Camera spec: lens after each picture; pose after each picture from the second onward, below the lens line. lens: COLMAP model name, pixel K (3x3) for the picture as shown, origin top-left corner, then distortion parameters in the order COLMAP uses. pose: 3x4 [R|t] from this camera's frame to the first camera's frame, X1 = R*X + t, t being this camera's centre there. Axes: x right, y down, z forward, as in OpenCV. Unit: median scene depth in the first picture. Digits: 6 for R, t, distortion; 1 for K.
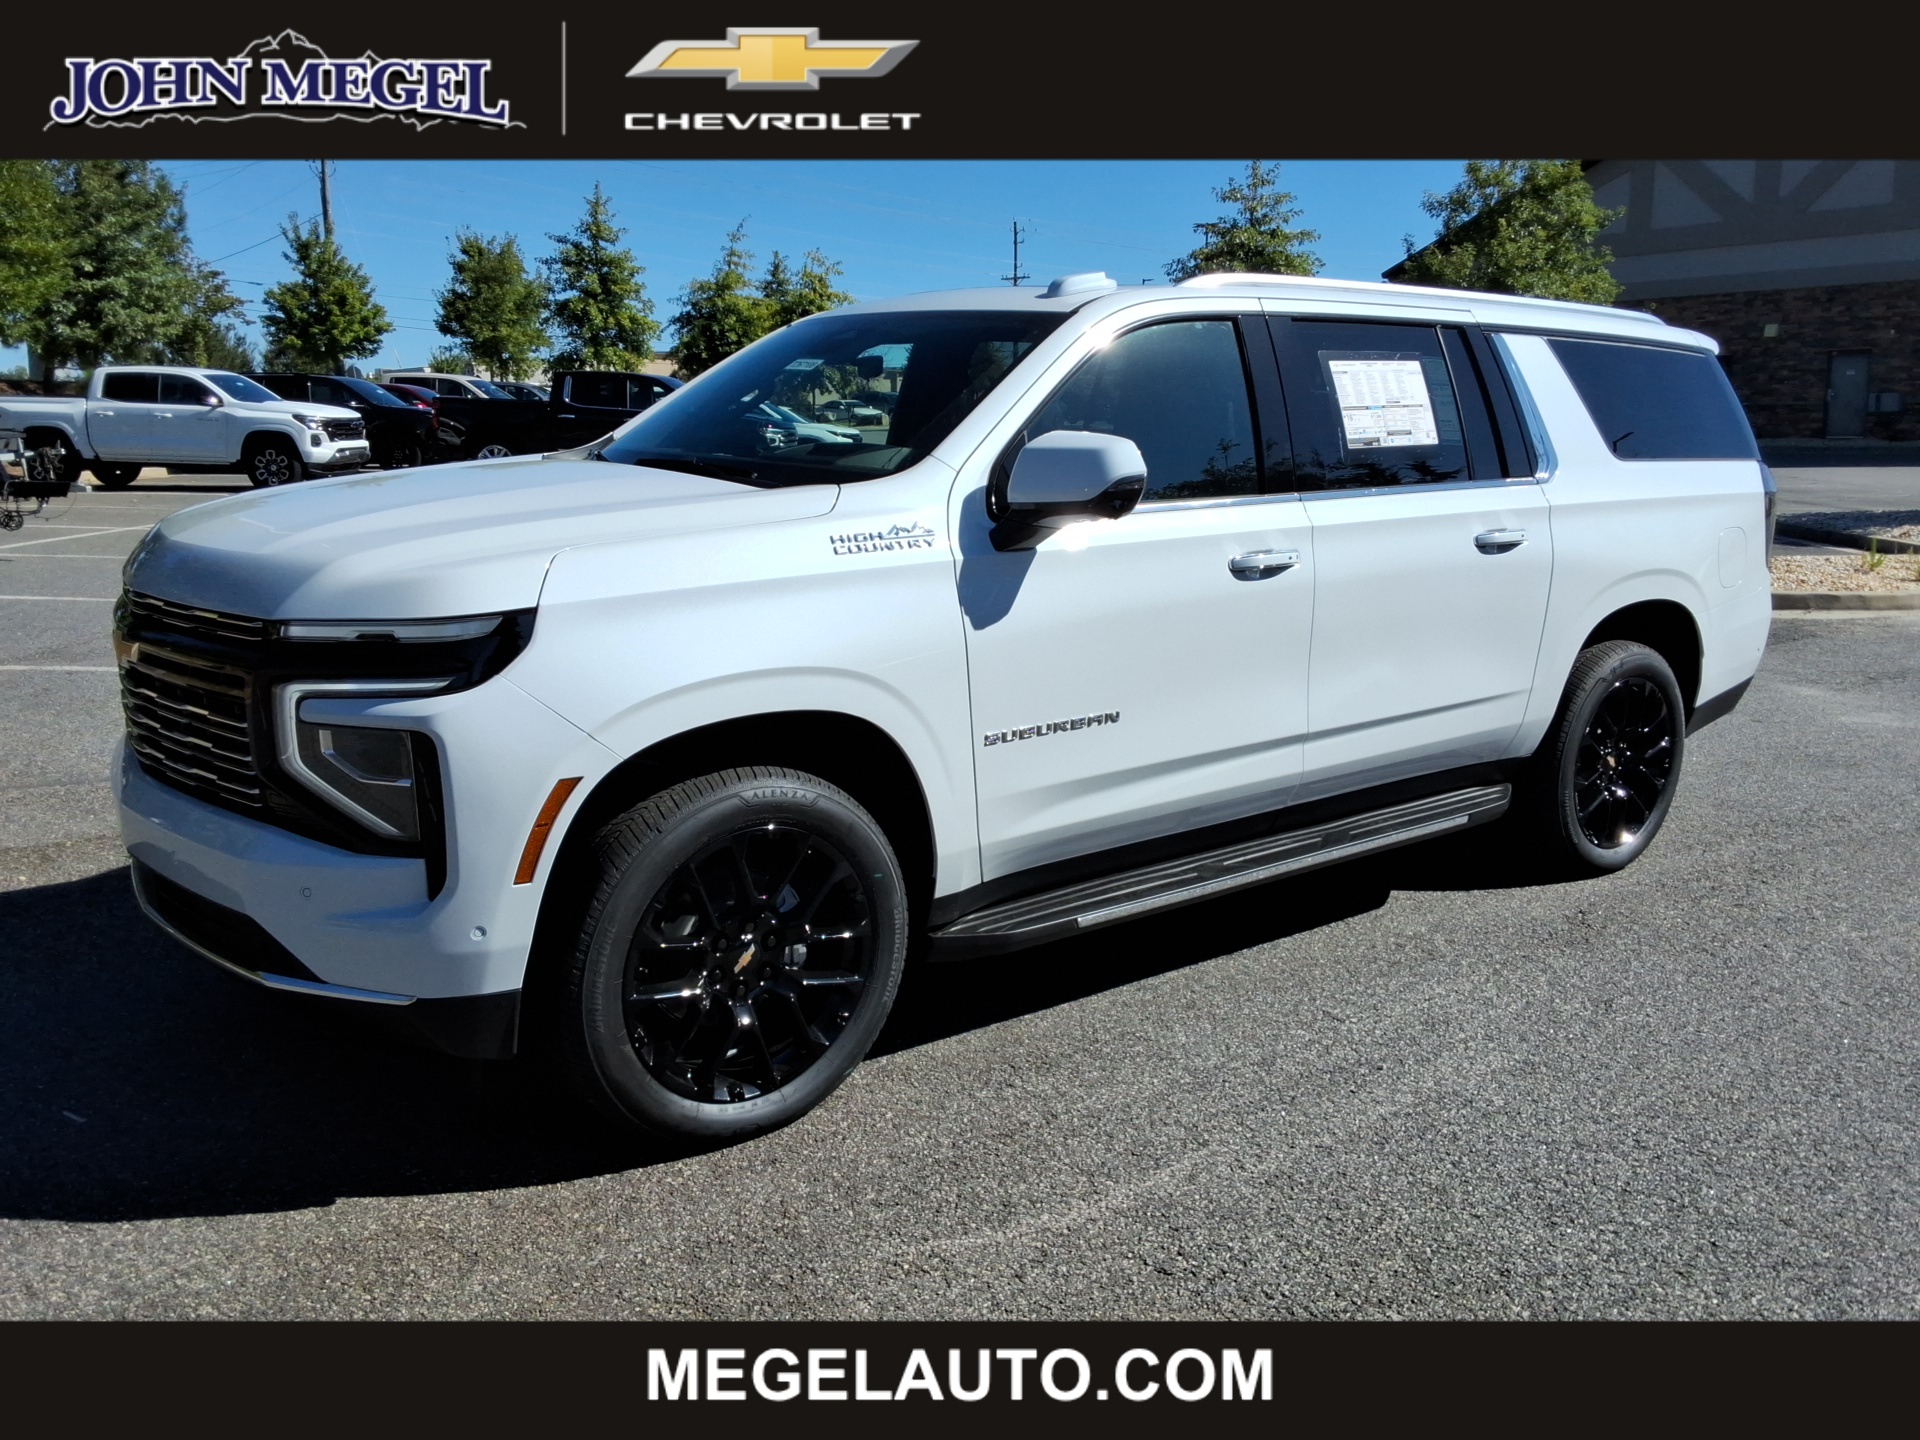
lens RADIAL K [[1535.2, 0, 985.8], [0, 1535.2, 702.8], [0, 0, 1]] dist [0.127109, -0.199028]
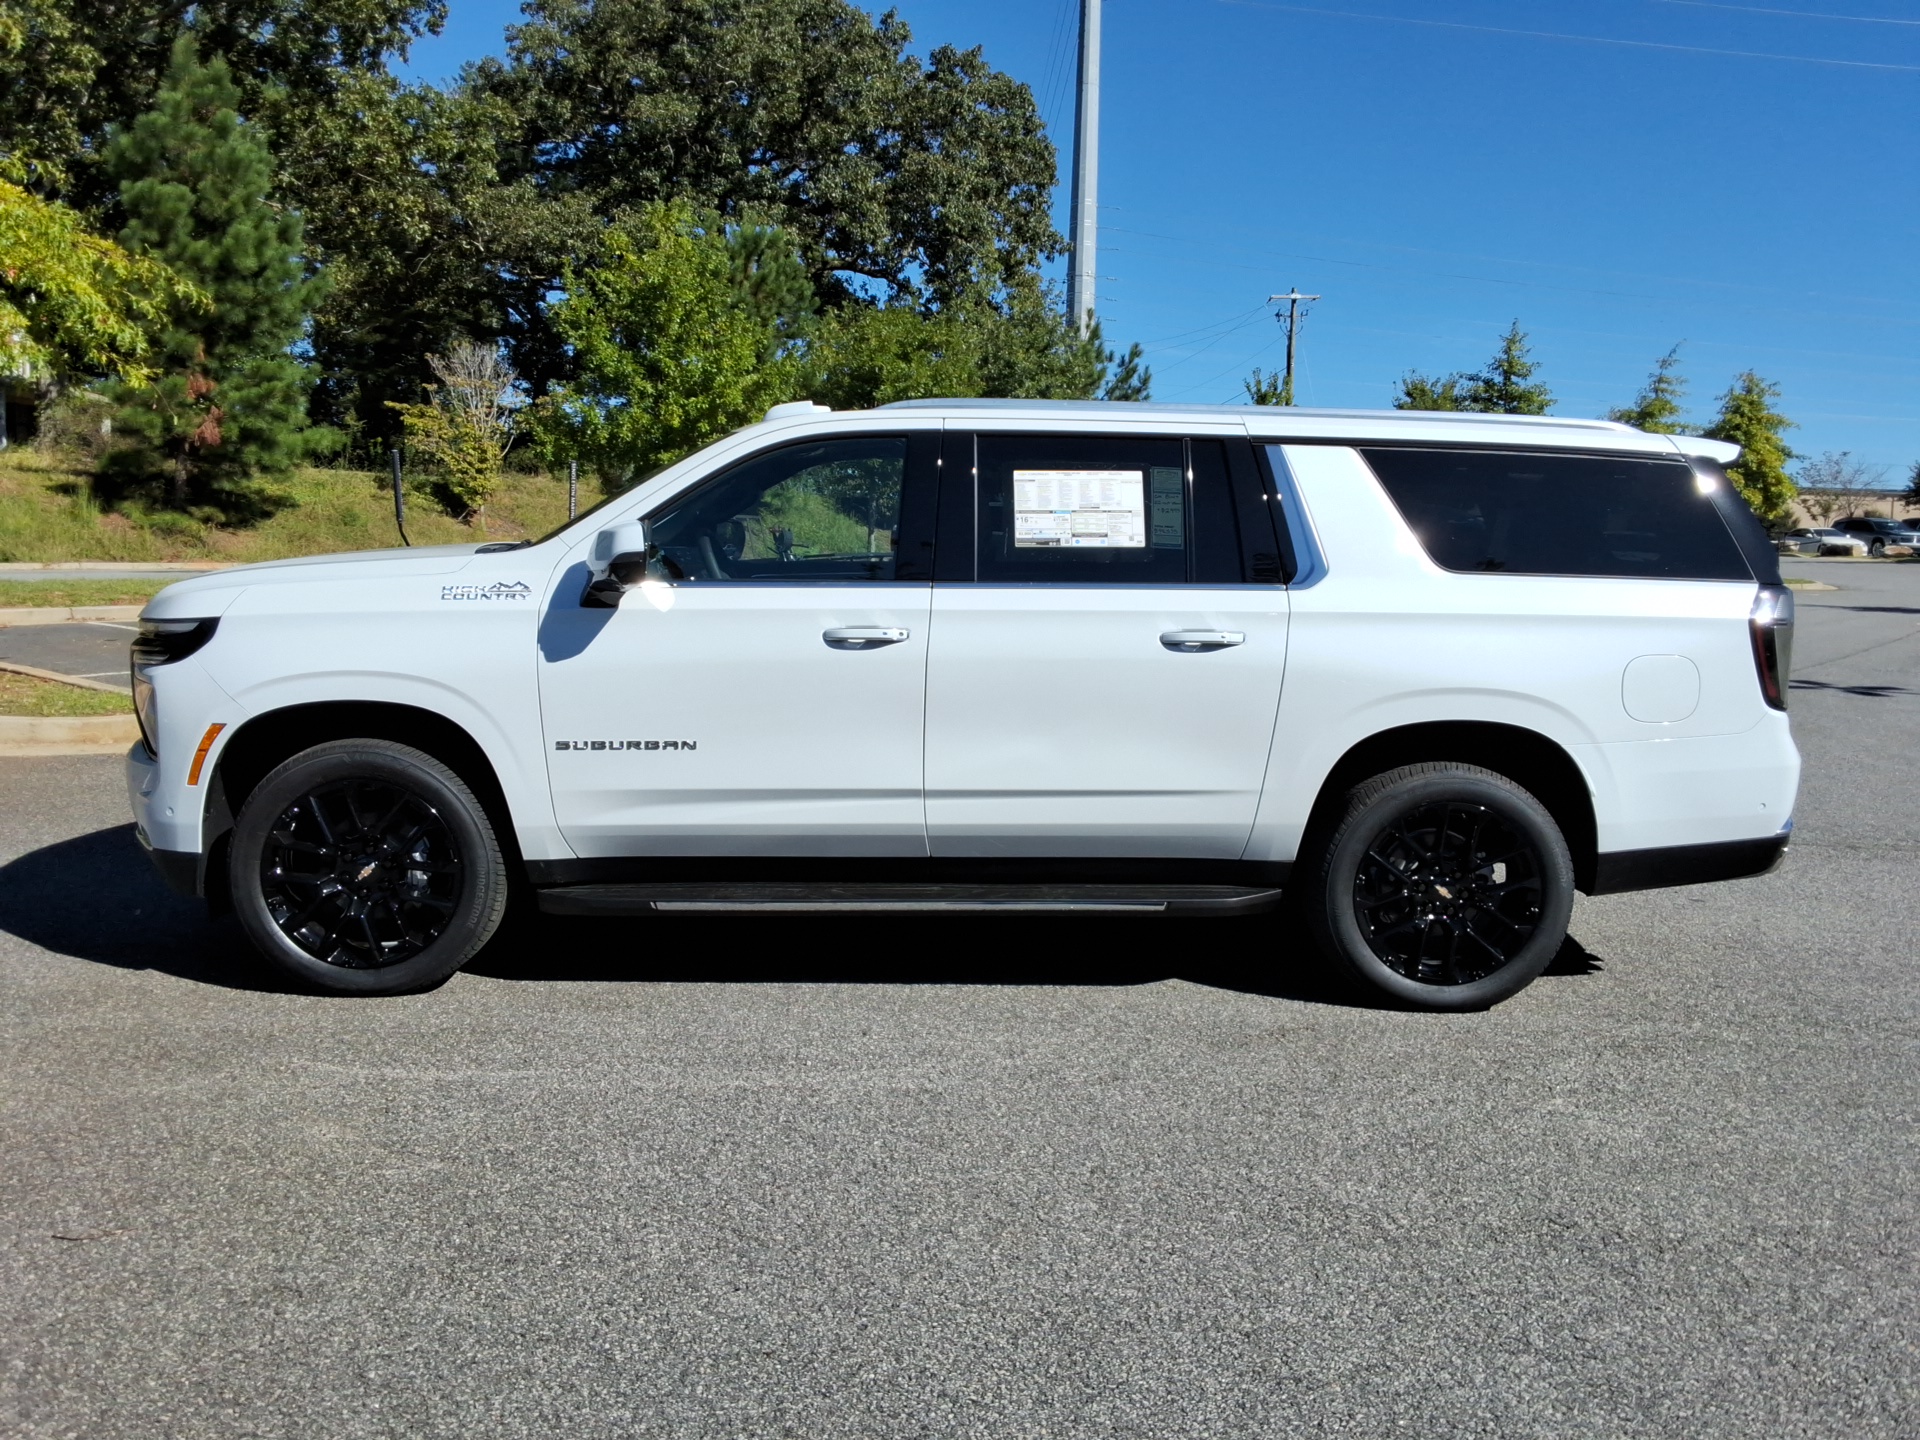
lens RADIAL K [[1552.5, 0, 979.5], [0, 1552.5, 702.8], [0, 0, 1]] dist [0.118970, -0.191408]
pose [[0.809943, 0.072378, -0.582025, 1.069857], [-0.122419, 0.991361, -0.047077, 0.006311], [0.573590, 0.109381, 0.811807, 0.095231]]
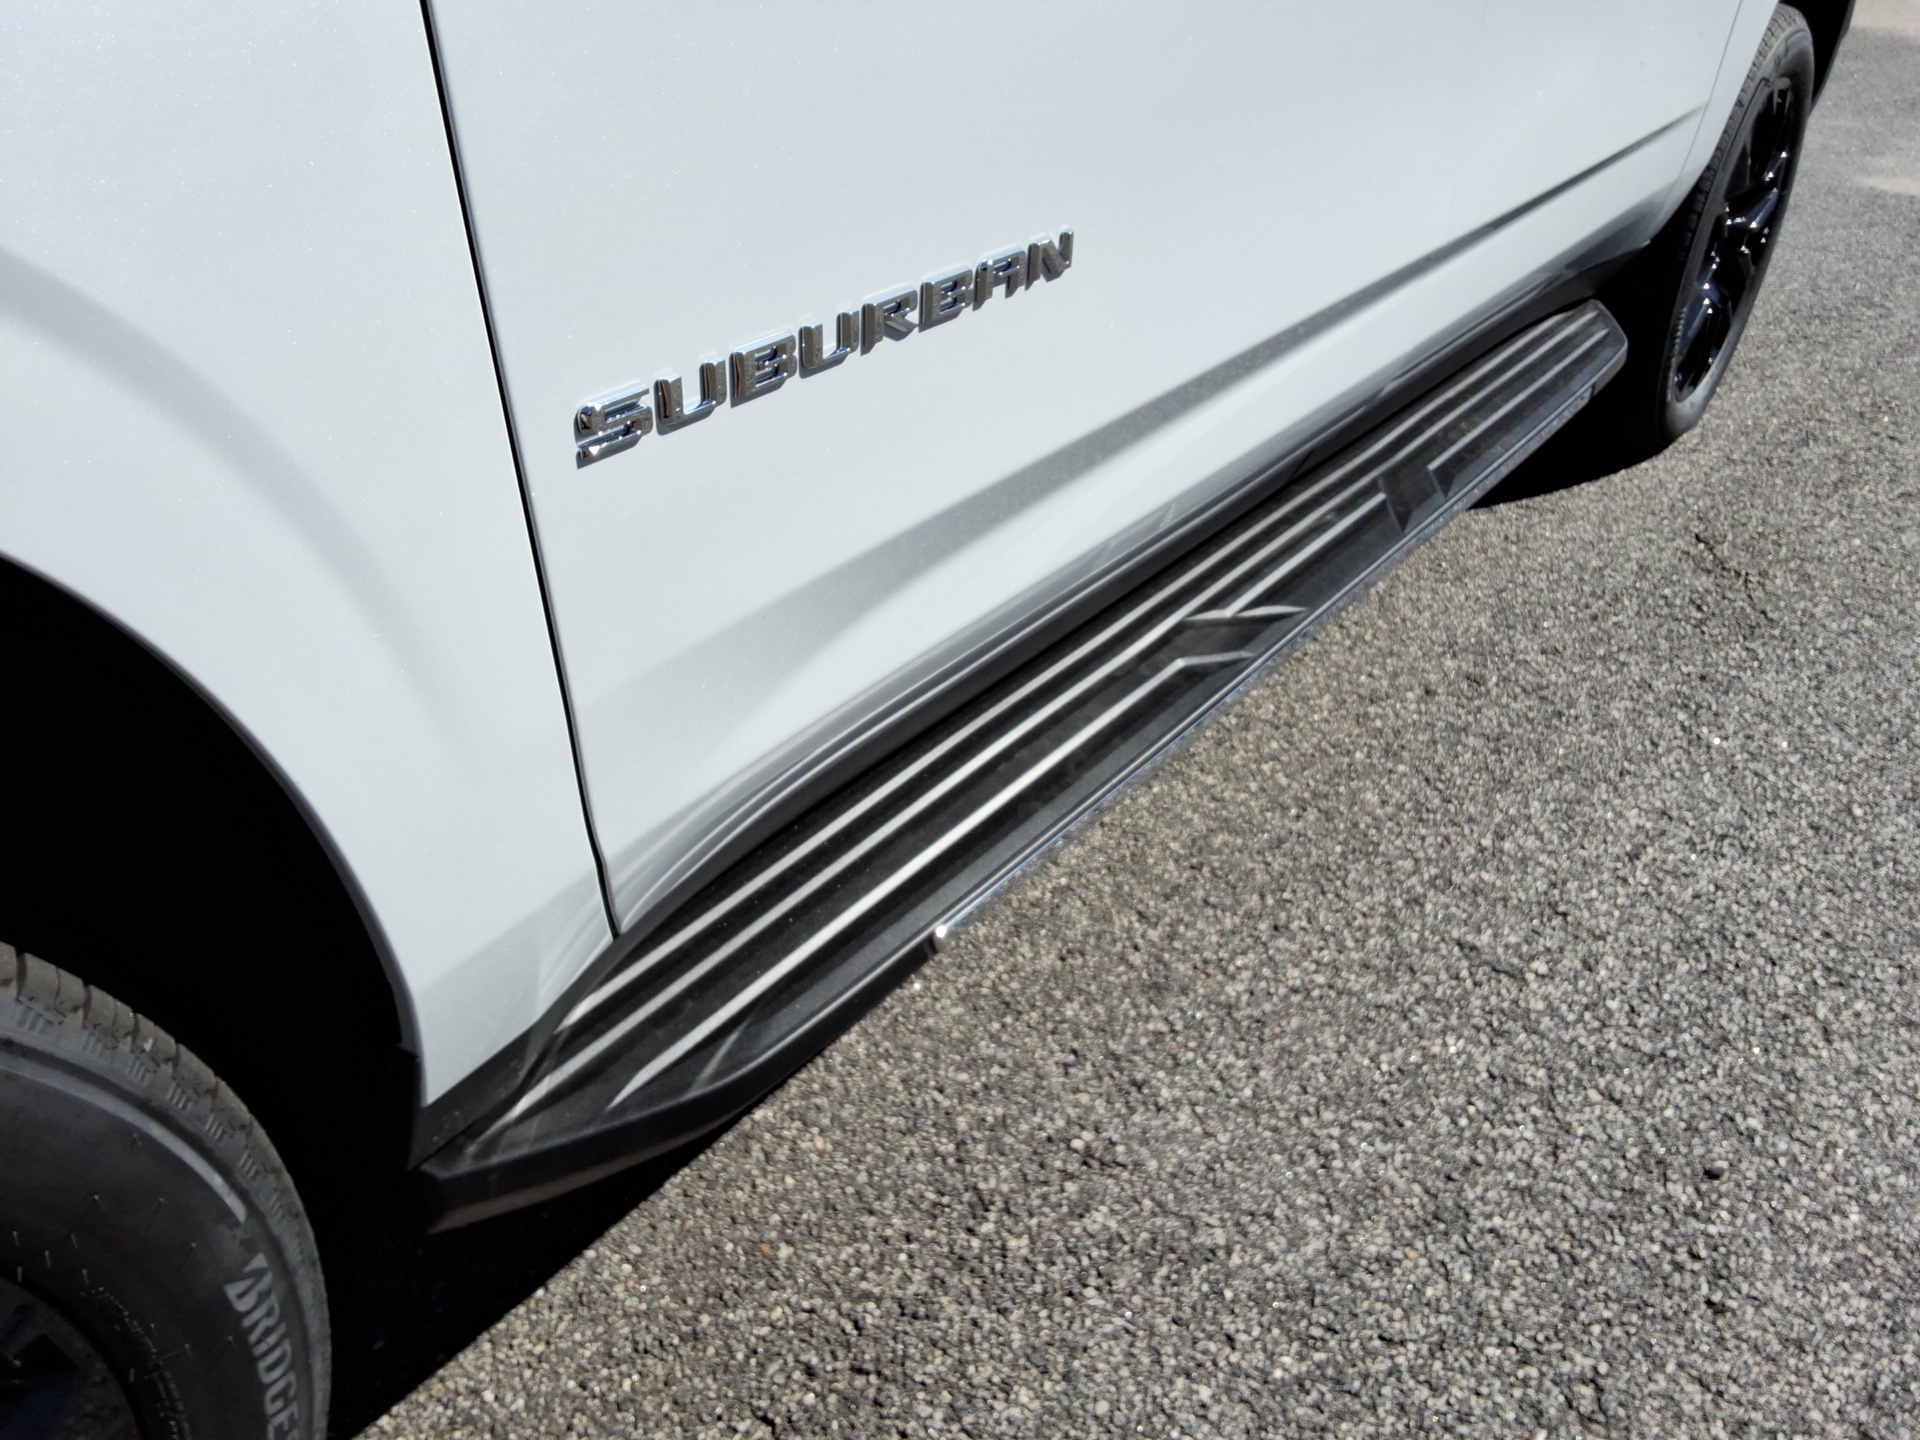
lens RADIAL K [[1552.7, 0, 967.5], [0, 1552.7, 704.9], [0, 0, 1]] dist [0.127985, -0.235269]
pose [[0.964014, -0.111447, 0.241365, -0.005153], [0.020537, 0.936397, 0.350341, -0.013978], [-0.265058, -0.332777, 0.904988, 0.769439]]
